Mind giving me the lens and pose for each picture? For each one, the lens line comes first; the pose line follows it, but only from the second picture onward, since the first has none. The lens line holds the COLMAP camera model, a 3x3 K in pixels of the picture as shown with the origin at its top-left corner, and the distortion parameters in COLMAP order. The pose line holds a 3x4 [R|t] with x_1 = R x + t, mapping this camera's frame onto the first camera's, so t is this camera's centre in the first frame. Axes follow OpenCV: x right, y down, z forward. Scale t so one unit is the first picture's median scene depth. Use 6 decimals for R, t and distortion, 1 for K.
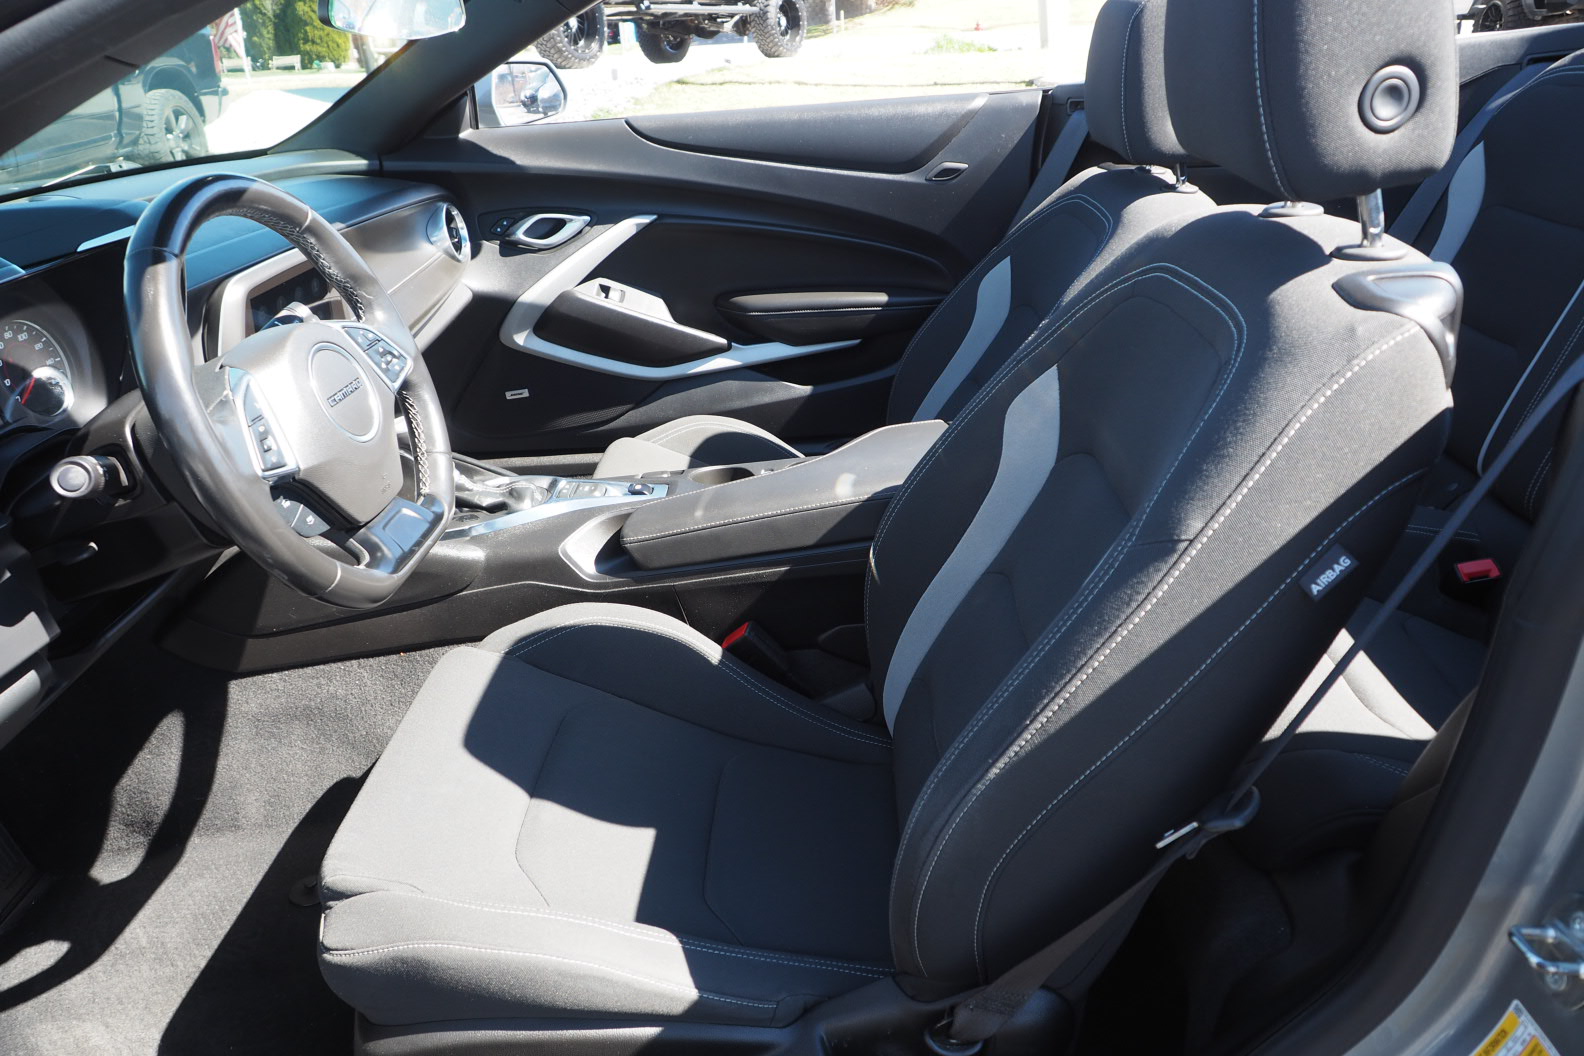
lens RADIAL K [[1132.2, 0, 792.0], [0, 1132.2, 528.0], [0, 0, 1]] dist [-0.027201, 0.012996]
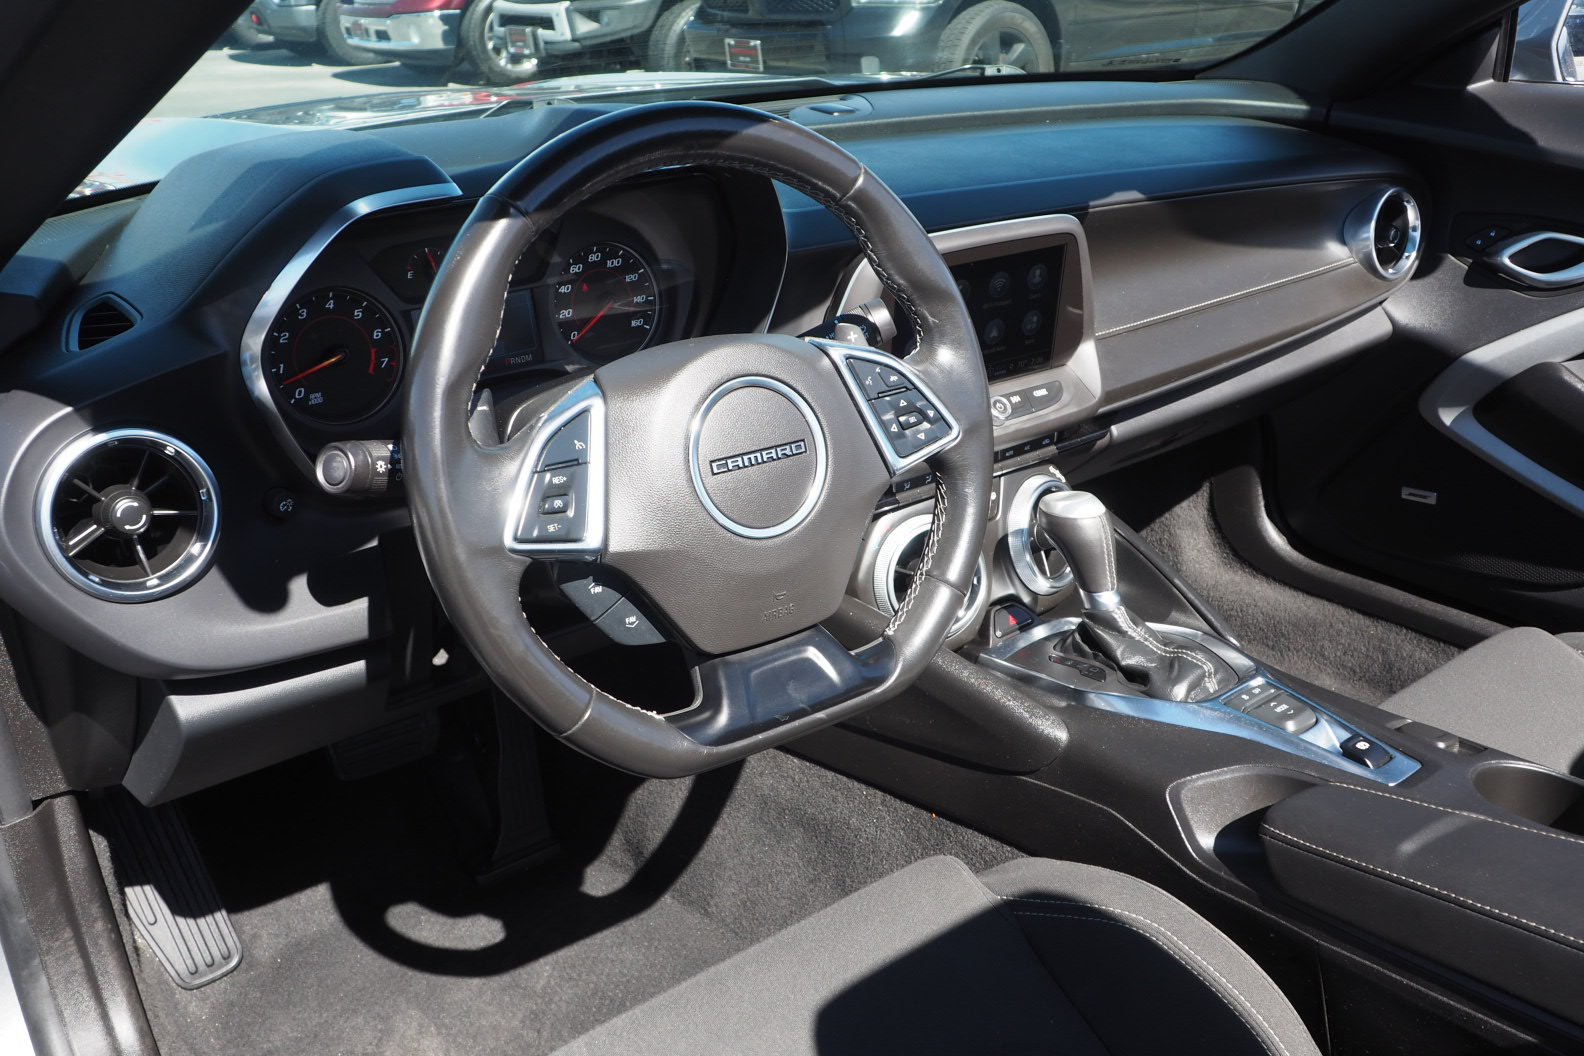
lens RADIAL K [[1407.9, 0, 792.0], [0, 1407.9, 528.0], [0, 0, 1]] dist [-0.011293, 0.013132]
pose [[0.636291, 0.339738, -0.692613, 0.132118], [-0.343610, 0.928642, 0.139846, -0.140096], [0.690700, 0.149006, 0.707623, 0.308777]]
